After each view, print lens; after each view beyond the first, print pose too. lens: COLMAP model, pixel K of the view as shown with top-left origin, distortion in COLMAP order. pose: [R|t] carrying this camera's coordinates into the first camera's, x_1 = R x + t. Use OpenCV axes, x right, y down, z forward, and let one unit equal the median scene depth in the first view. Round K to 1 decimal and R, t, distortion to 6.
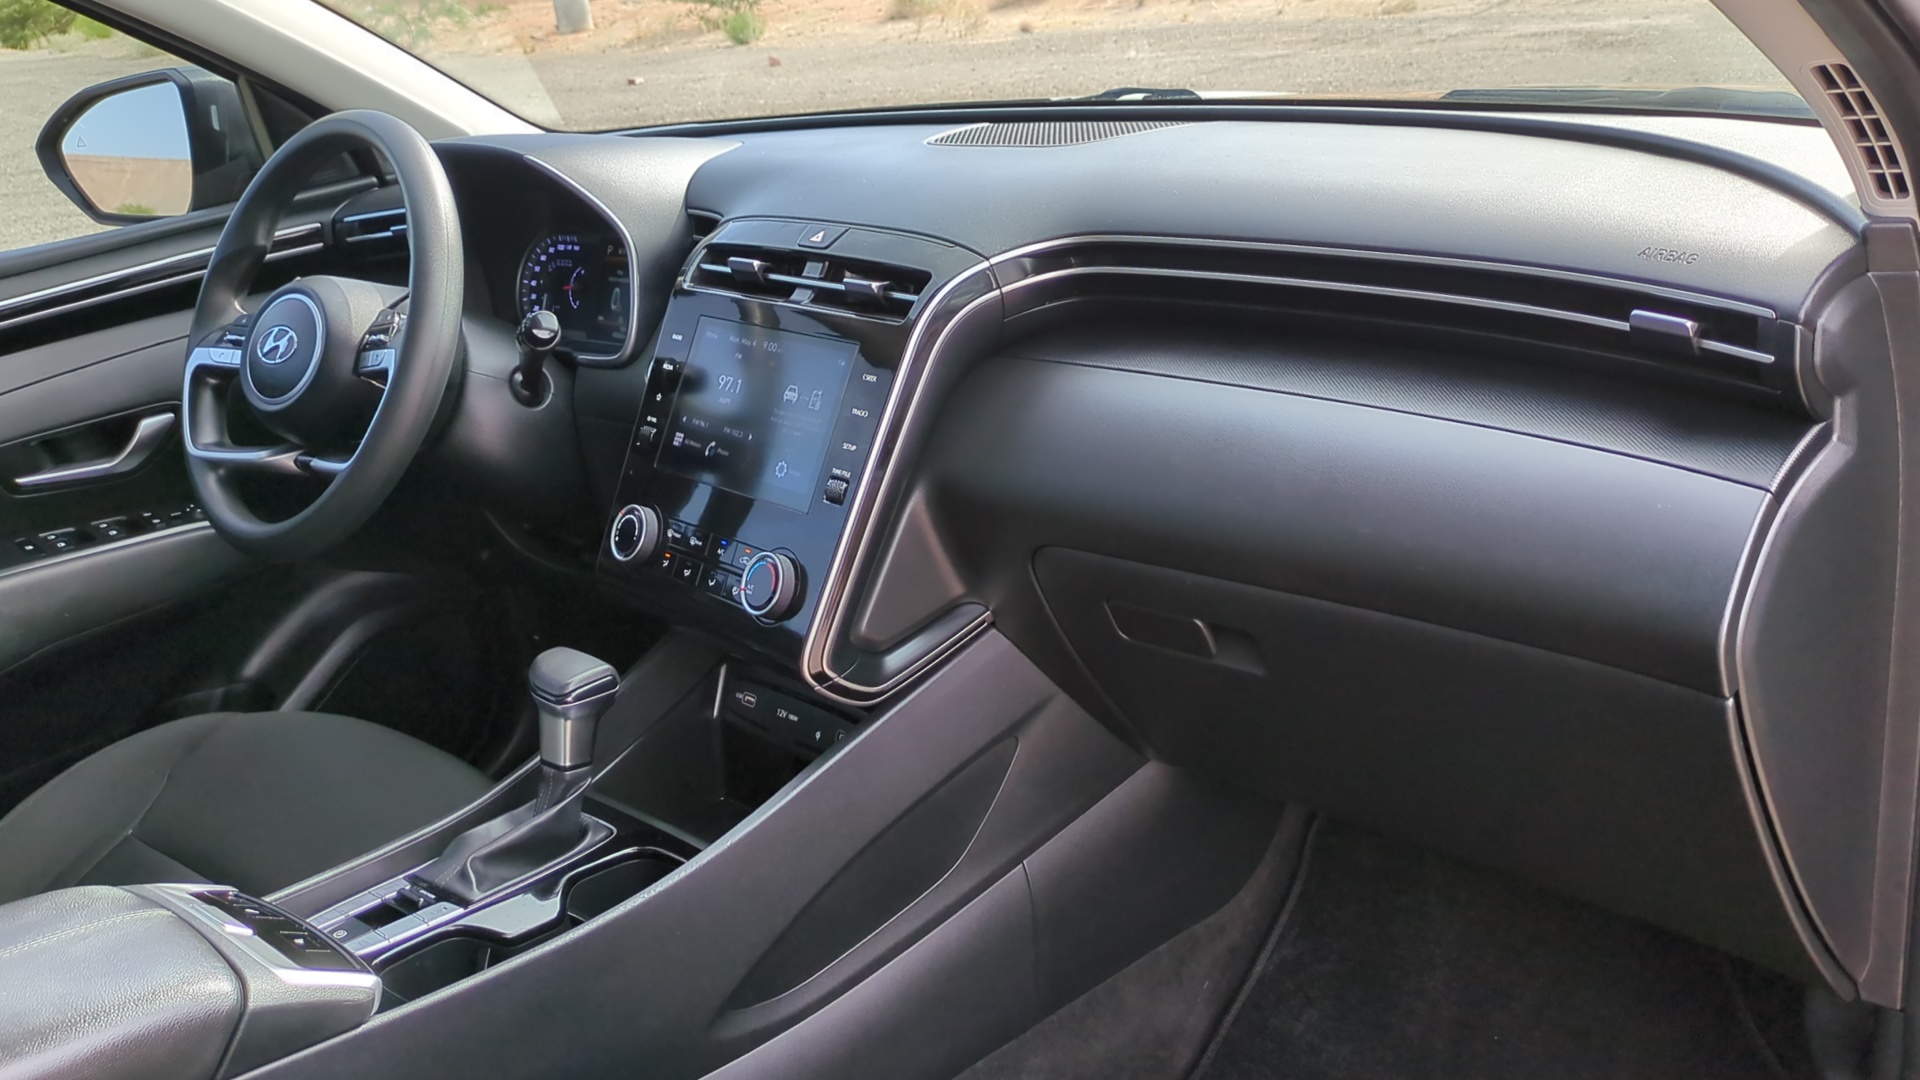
lens RADIAL K [[1621.5, 0, 989.2], [0, 1621.5, 534.7], [0, 0, 1]] dist [0.053198, -0.084012]
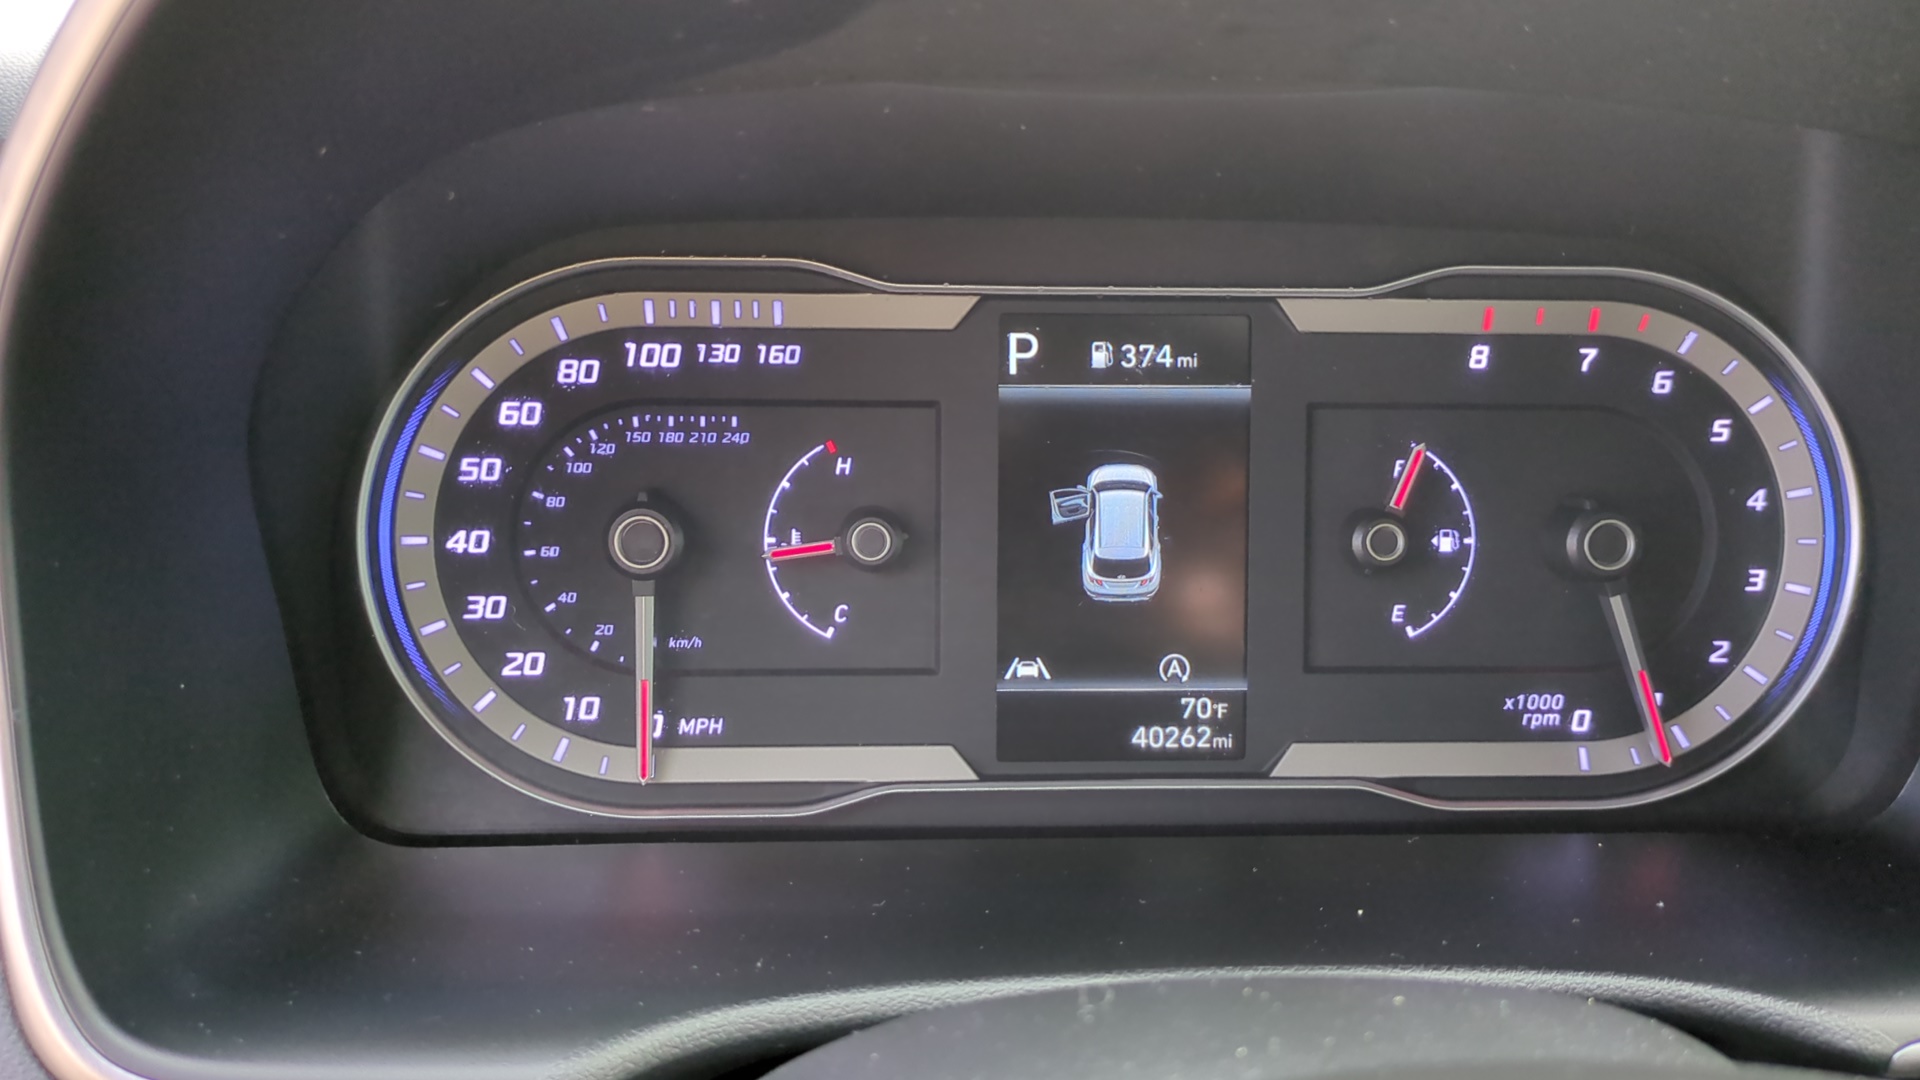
lens RADIAL K [[1621.5, 0, 1011.0], [0, 1621.5, 545.8], [0, 0, 1]] dist [0.053198, -0.084012]
pose [[0.720139, -0.195573, 0.665696, -0.386554], [0.142327, 0.980687, 0.134146, -0.181216], [-0.679075, -0.001857, 0.734066, 0.852169]]
